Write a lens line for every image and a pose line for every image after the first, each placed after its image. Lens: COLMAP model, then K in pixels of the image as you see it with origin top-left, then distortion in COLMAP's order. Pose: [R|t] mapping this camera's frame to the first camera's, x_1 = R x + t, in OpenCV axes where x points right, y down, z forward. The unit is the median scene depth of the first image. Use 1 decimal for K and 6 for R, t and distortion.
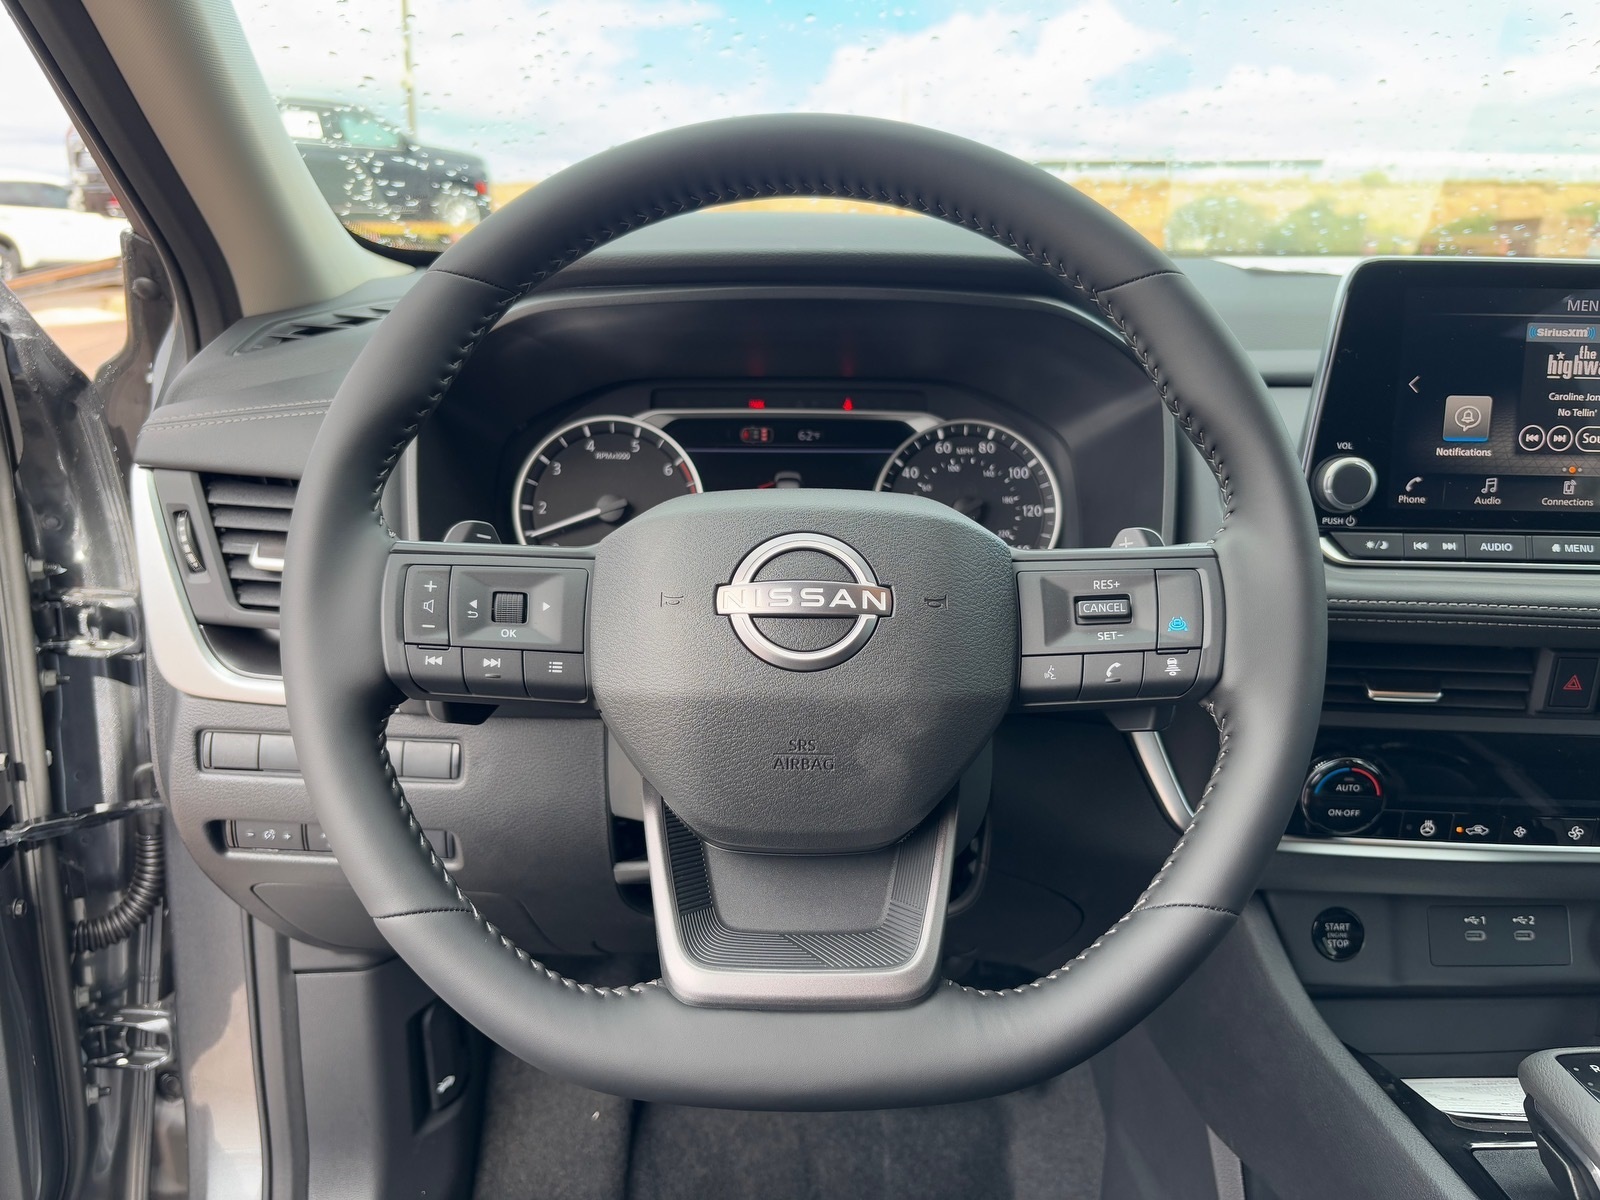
lens RADIAL K [[1214.2, 0, 794.6], [0, 1214.2, 616.0], [0, 0, 1]] dist [0.051501, -0.081665]
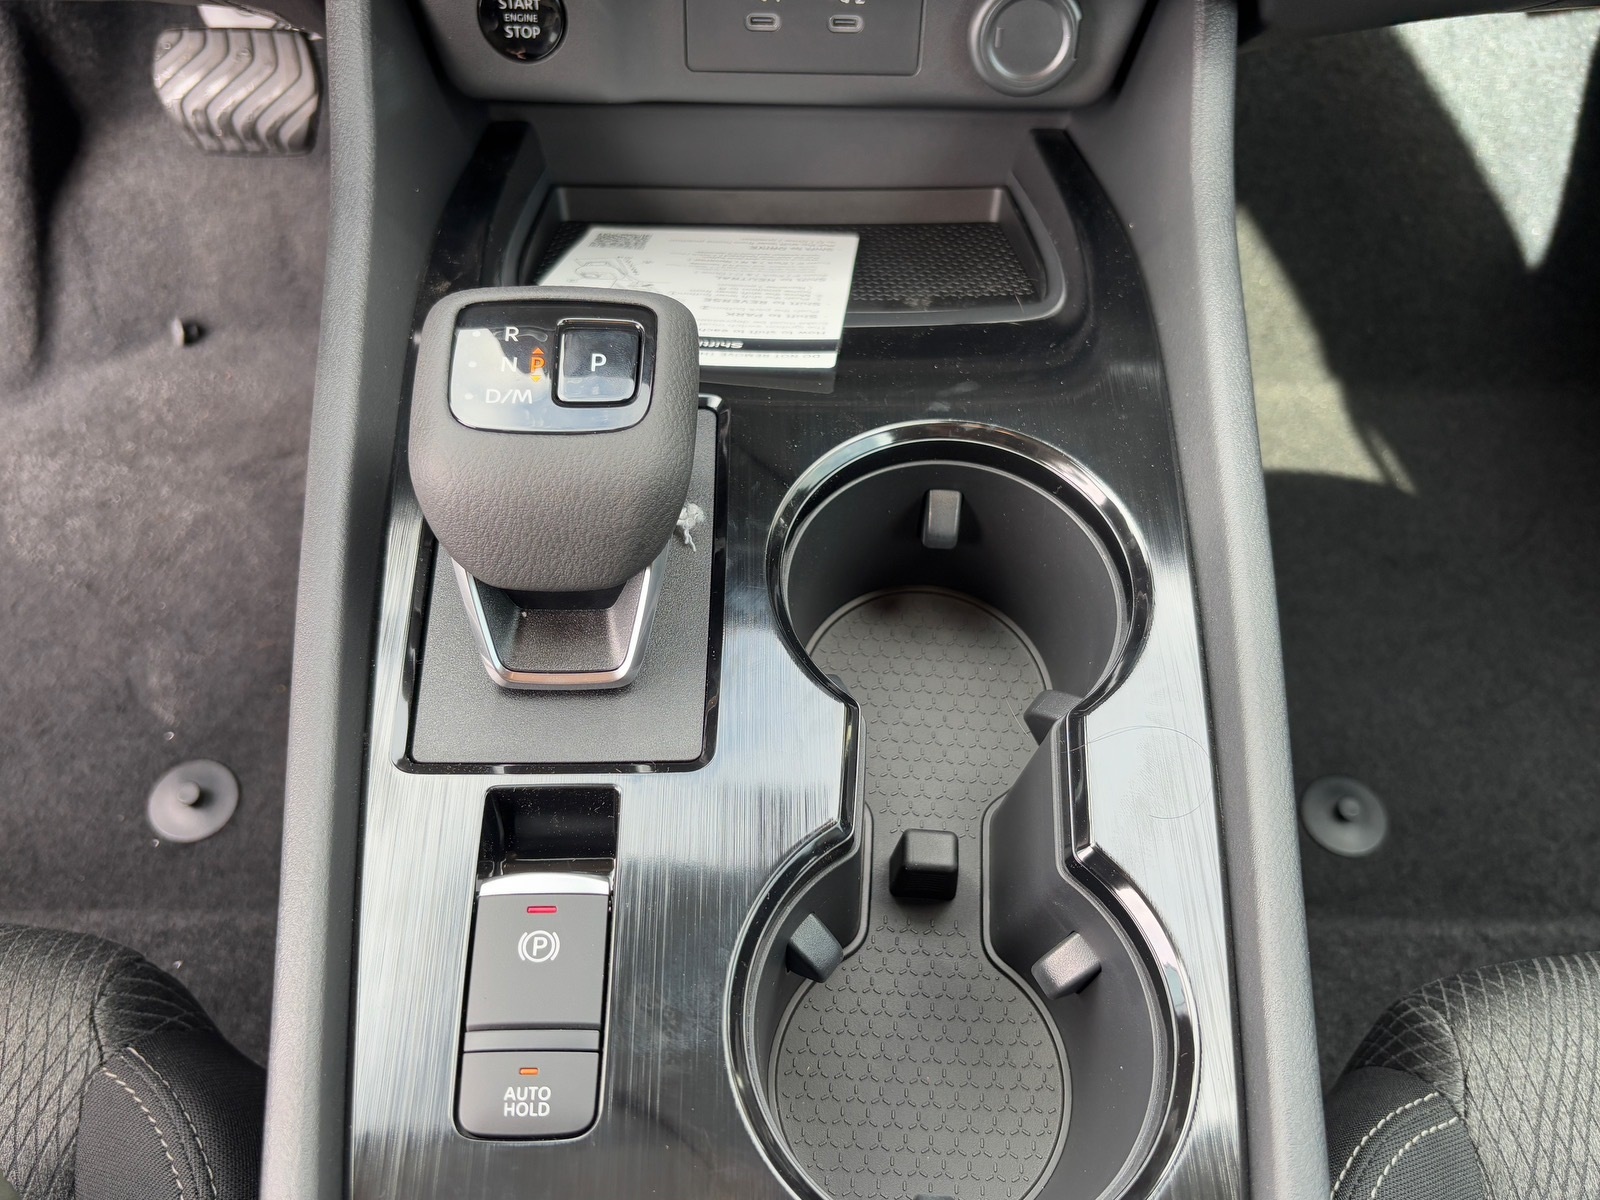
lens RADIAL K [[1316.6, 0, 800.0], [0, 1316.6, 600.0], [0, 0, 1]] dist [-0.006046, 0.000752]
pose [[0.999774, 0.019675, 0.008105, 0.639335], [-0.019862, 0.726177, 0.687221, 0.024726], [0.007636, -0.687227, 0.726403, 0.368940]]
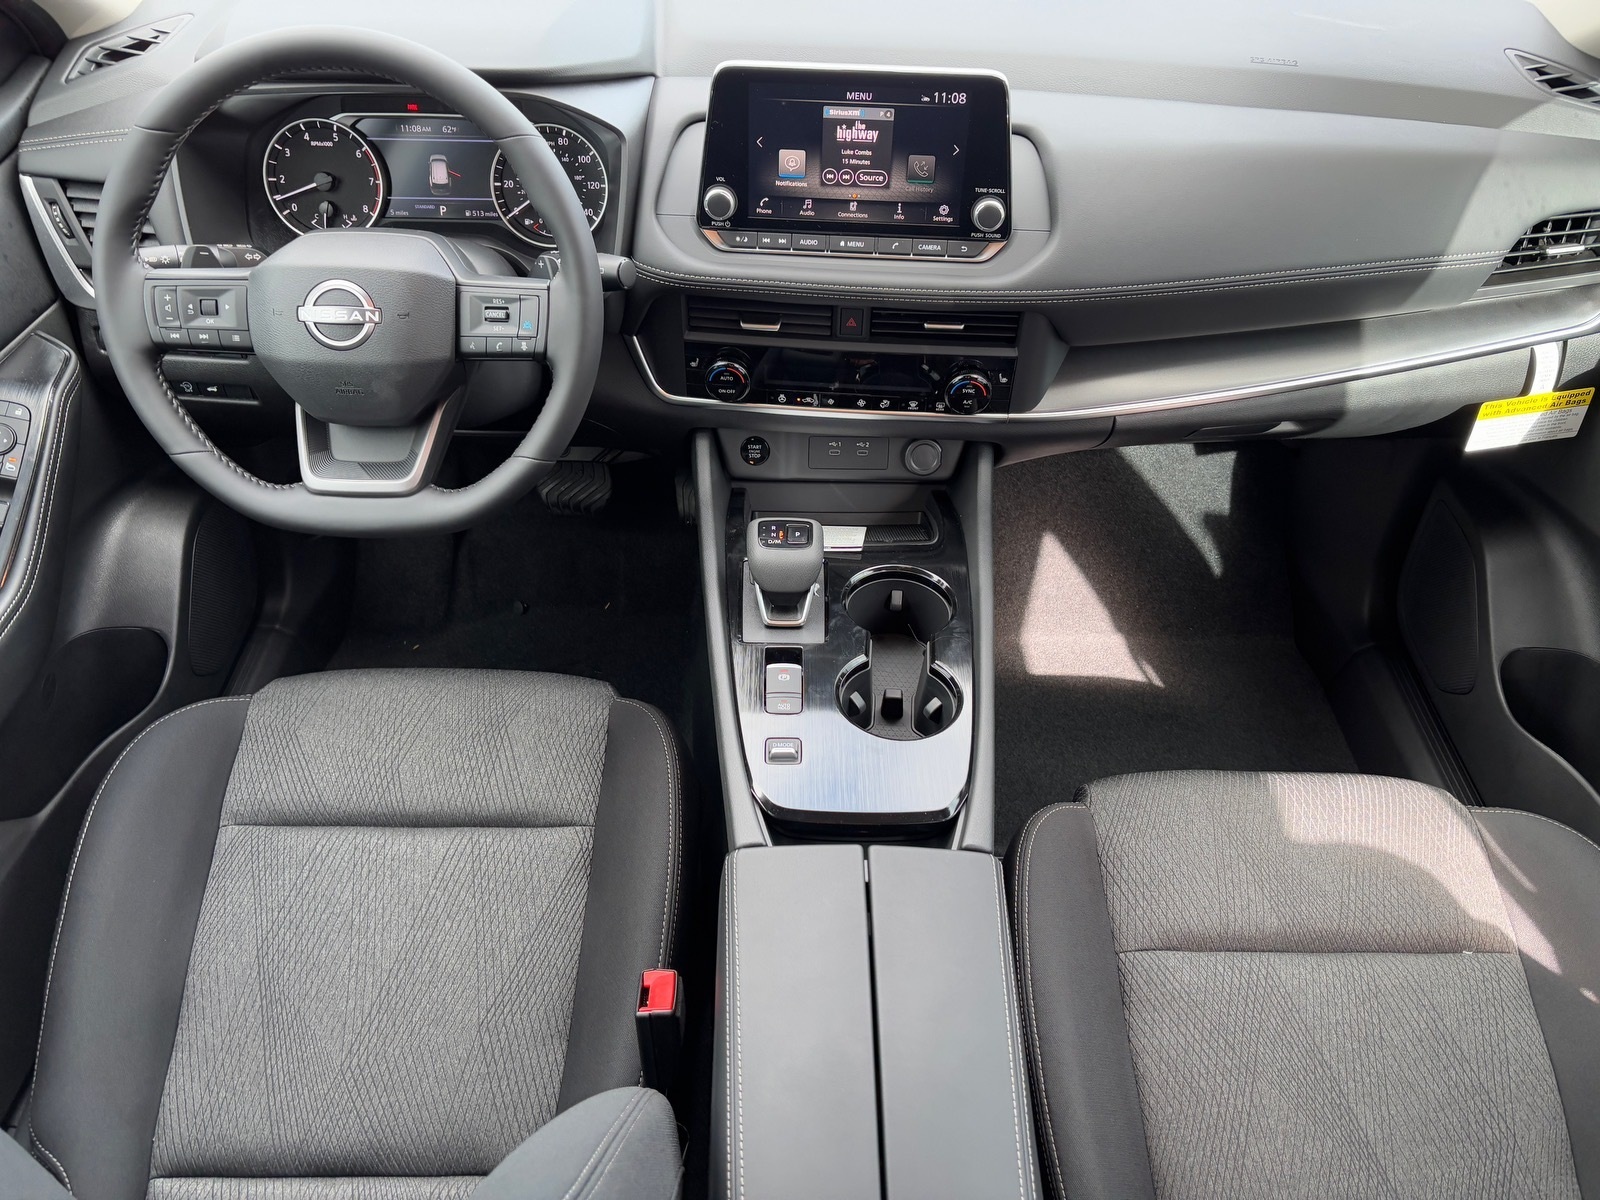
lens RADIAL K [[1203.5, 0, 796.8], [0, 1203.5, 612.6], [0, 0, 1]] dist [0.010043, -0.009415]
pose [[0.999637, 0.021867, -0.015745, 0.592526], [-0.012688, 0.897476, 0.440881, -0.336556], [0.023771, -0.440521, 0.897427, -0.761271]]
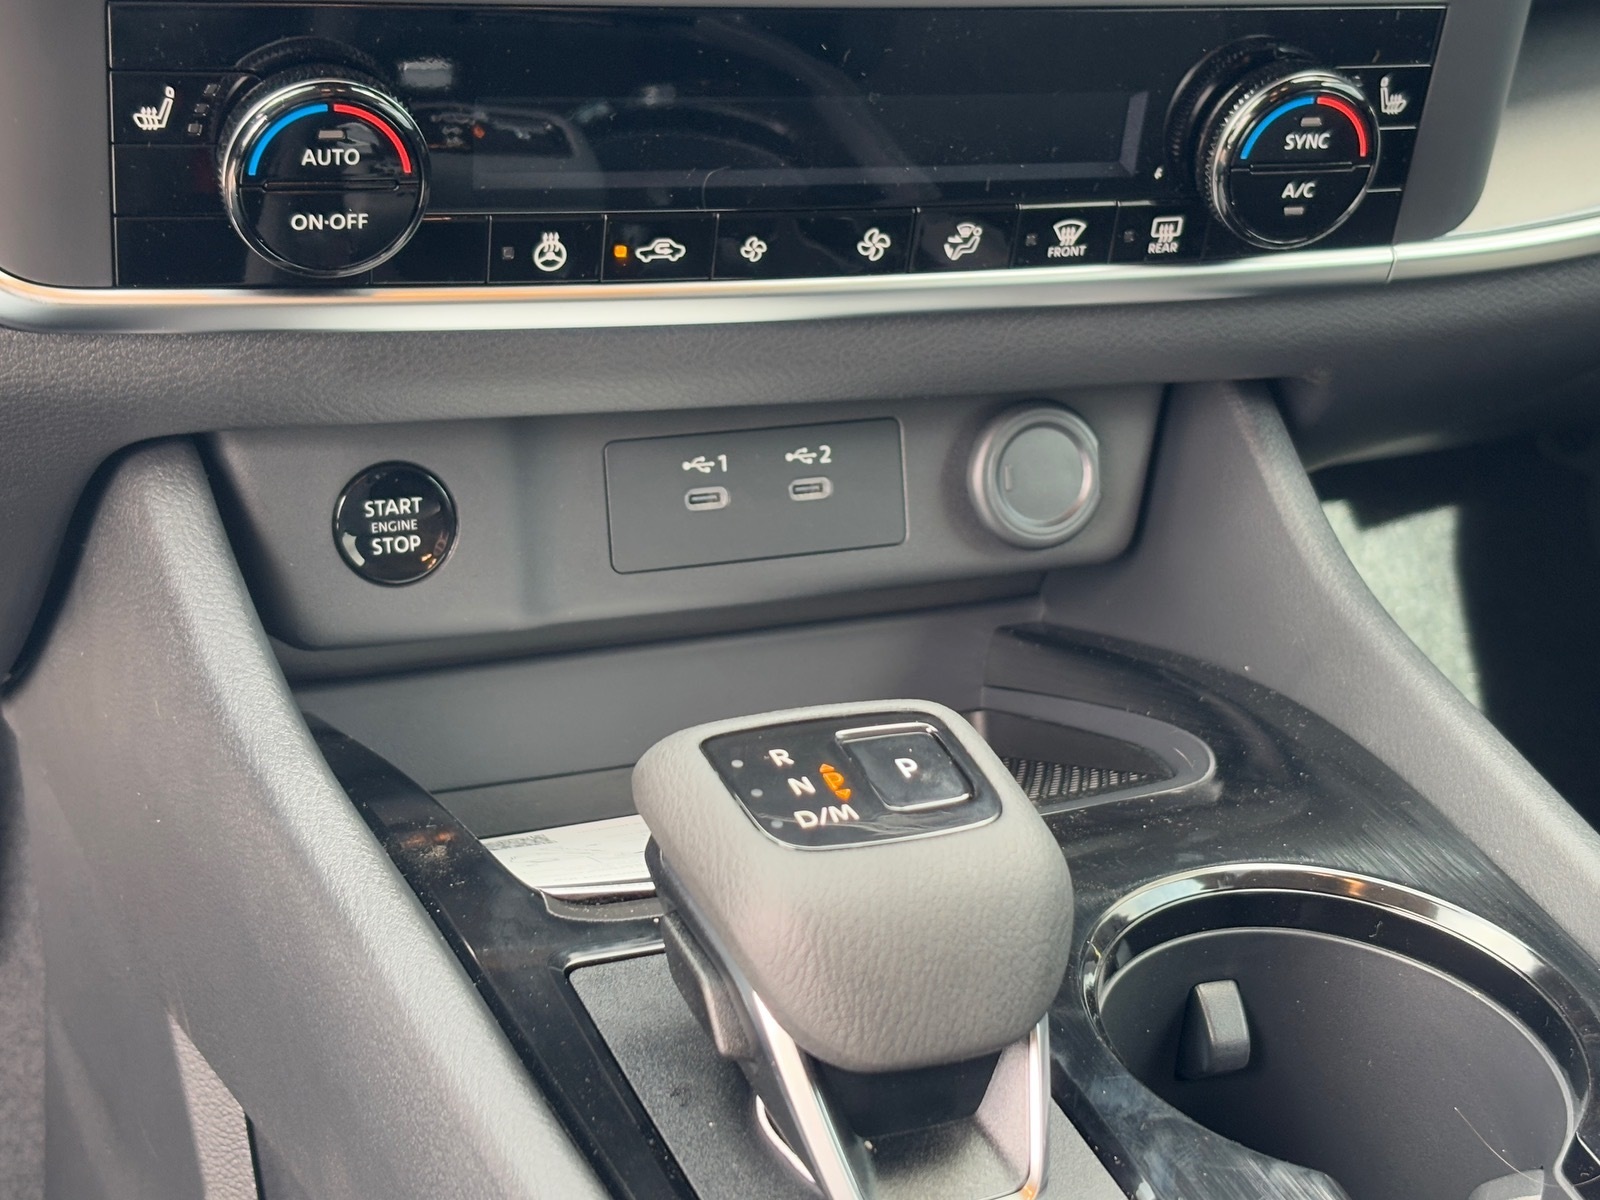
lens RADIAL K [[2634.2, 0, 800.0], [0, 2634.2, 600.0], [0, 0, 1]] dist [0.187683, 0.008144]
pose [[0.928525, -0.104590, 0.356234, 0.270797], [0.014762, 0.969142, 0.246061, 0.069235], [-0.370977, -0.223214, 0.901416, 0.130036]]
